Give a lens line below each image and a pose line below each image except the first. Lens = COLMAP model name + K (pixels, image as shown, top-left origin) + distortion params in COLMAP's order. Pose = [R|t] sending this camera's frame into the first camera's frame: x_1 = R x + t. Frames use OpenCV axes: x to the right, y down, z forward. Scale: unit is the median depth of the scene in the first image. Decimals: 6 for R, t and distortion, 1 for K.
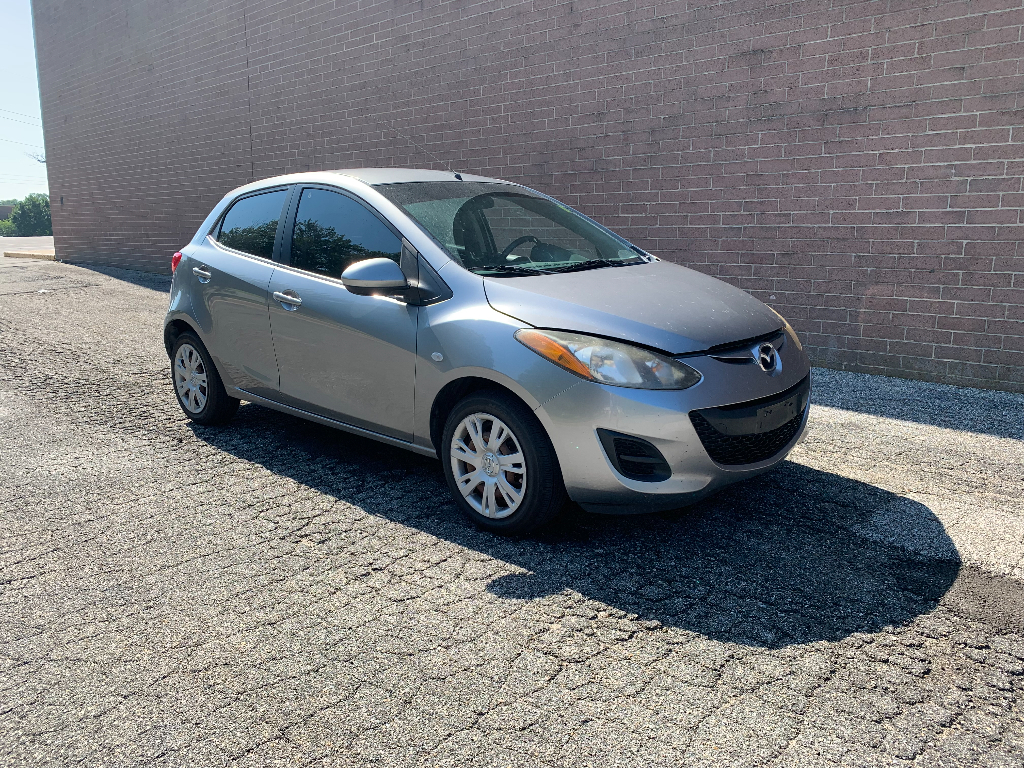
lens RADIAL K [[786.6, 0, 512.0], [0, 786.6, 384.0], [0, 0, 1]] dist [0.002422, 0.014263]
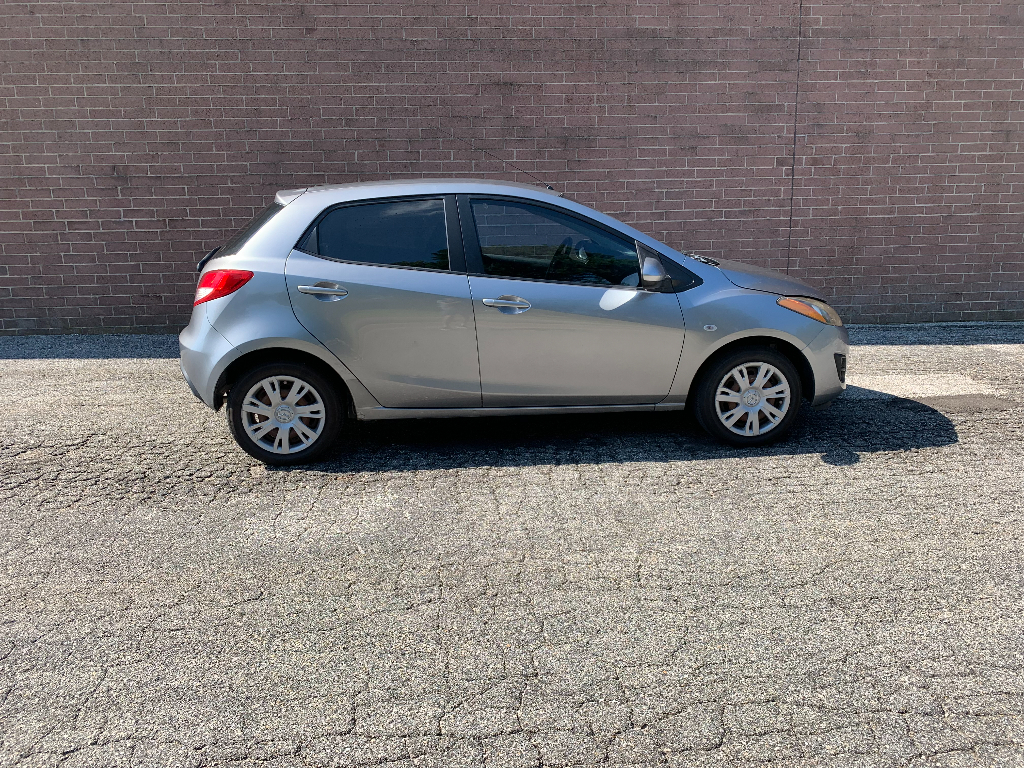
lens RADIAL K [[786.6, 0, 512.0], [0, 786.6, 384.0], [0, 0, 1]] dist [0.002422, 0.014263]
pose [[0.665283, -0.165359, 0.728049, -1.237417], [0.163245, 0.983786, 0.074272, -0.088502], [-0.728526, 0.069439, 0.681490, 0.338756]]
